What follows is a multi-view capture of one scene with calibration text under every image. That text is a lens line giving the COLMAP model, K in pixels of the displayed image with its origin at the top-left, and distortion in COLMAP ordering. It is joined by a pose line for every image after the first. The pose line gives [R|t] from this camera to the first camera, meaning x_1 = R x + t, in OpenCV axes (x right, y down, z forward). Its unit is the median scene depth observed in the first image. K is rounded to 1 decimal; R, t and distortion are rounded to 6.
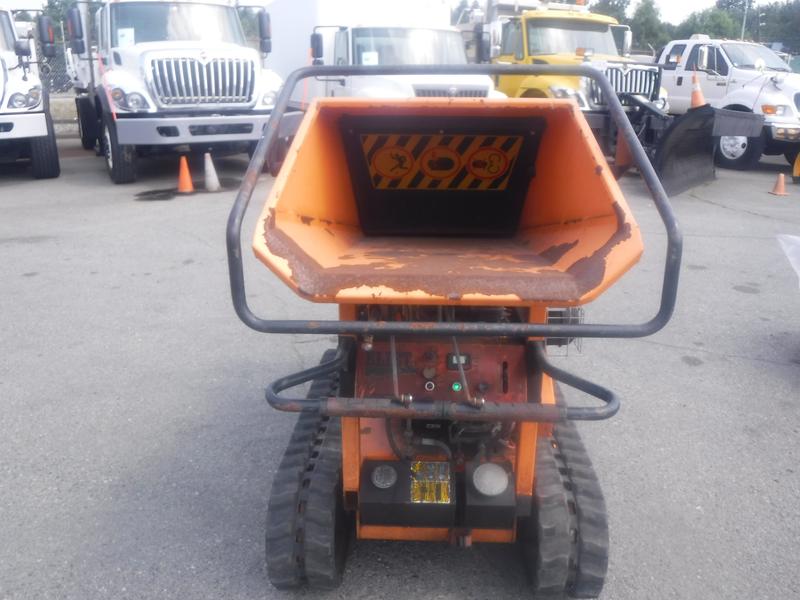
lens RADIAL K [[662.5, 0, 408.0], [0, 662.5, 282.1], [0, 0, 1]] dist [-0.091941, 0.020524]
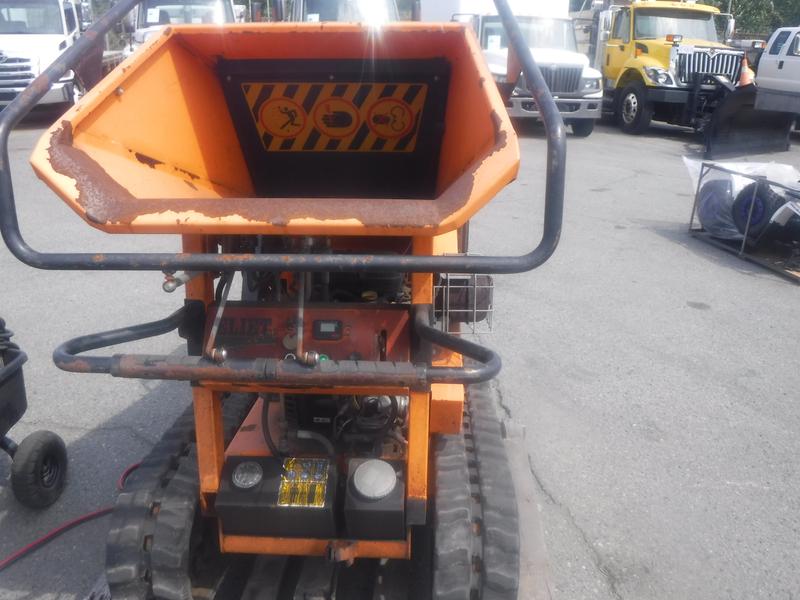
lens RADIAL K [[662.5, 0, 410.4], [0, 662.5, 288.3], [0, 0, 1]] dist [-0.091941, 0.020524]
pose [[0.999911, -0.001944, 0.013195, 0.158231], [0.002585, 0.998811, -0.048684, 0.102039], [-0.013084, 0.048714, 0.998727, 0.164367]]
